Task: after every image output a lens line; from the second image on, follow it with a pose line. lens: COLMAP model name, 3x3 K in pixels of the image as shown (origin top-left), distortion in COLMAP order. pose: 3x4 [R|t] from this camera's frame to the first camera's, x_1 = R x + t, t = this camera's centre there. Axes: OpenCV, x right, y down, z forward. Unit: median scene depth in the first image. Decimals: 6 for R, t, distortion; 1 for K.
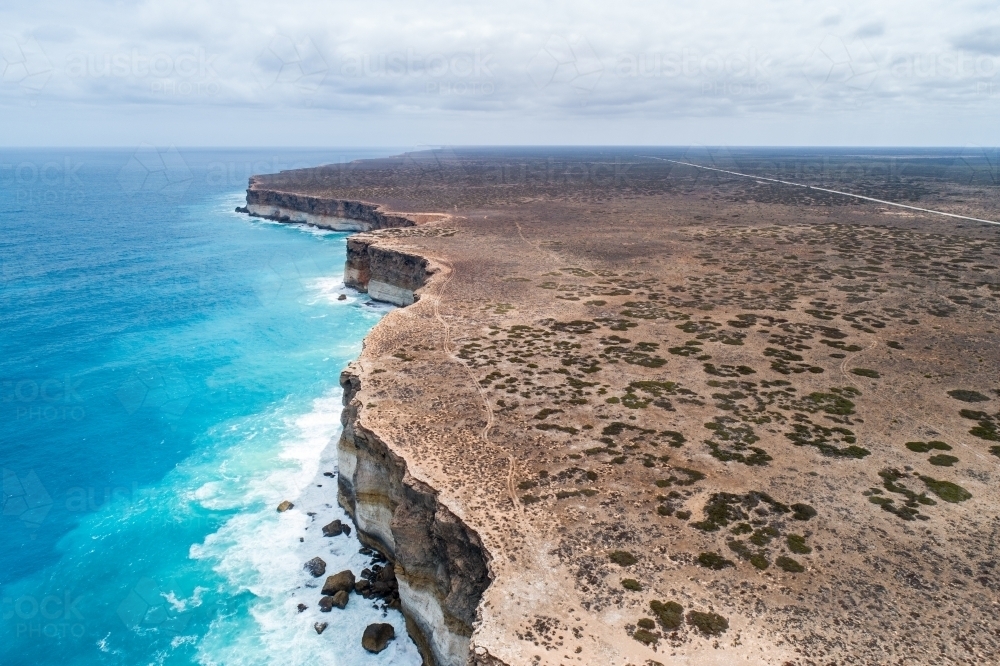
lens RADIAL K [[704.6, 0, 500.1], [0, 704.6, 333.9], [0, 0, 1]] dist [-0.012425, -0.003317]
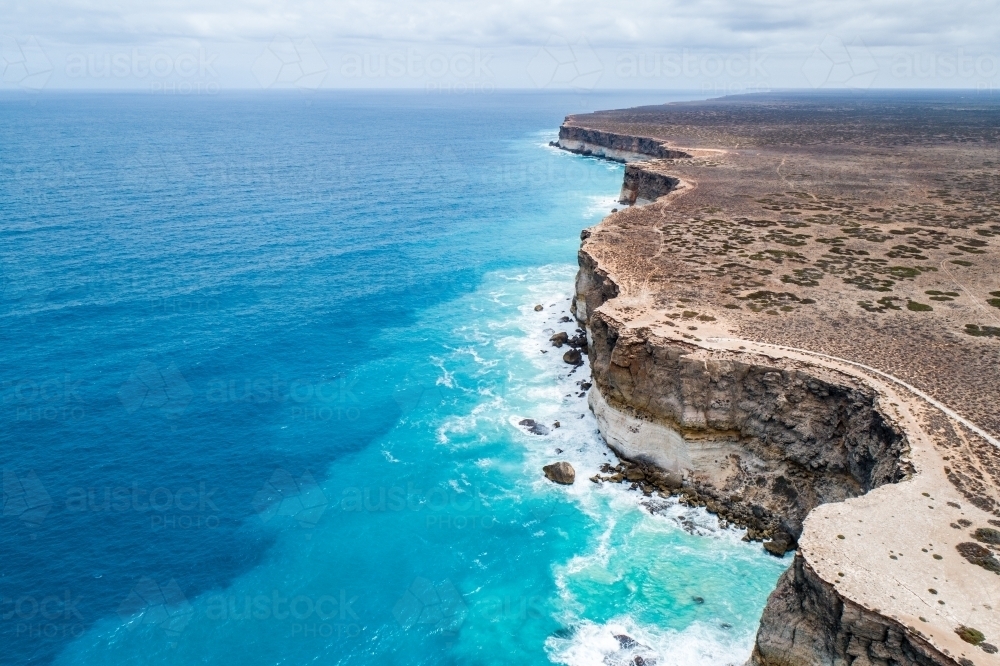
lens RADIAL K [[704.6, 0, 499.7], [0, 704.6, 332.9], [0, 0, 1]] dist [-0.012425, -0.003317]
pose [[0.907922, 0.138633, -0.395547, 0.123789], [-0.109054, 0.989347, 0.096433, 0.069231], [0.404703, -0.044418, 0.913369, -0.251162]]
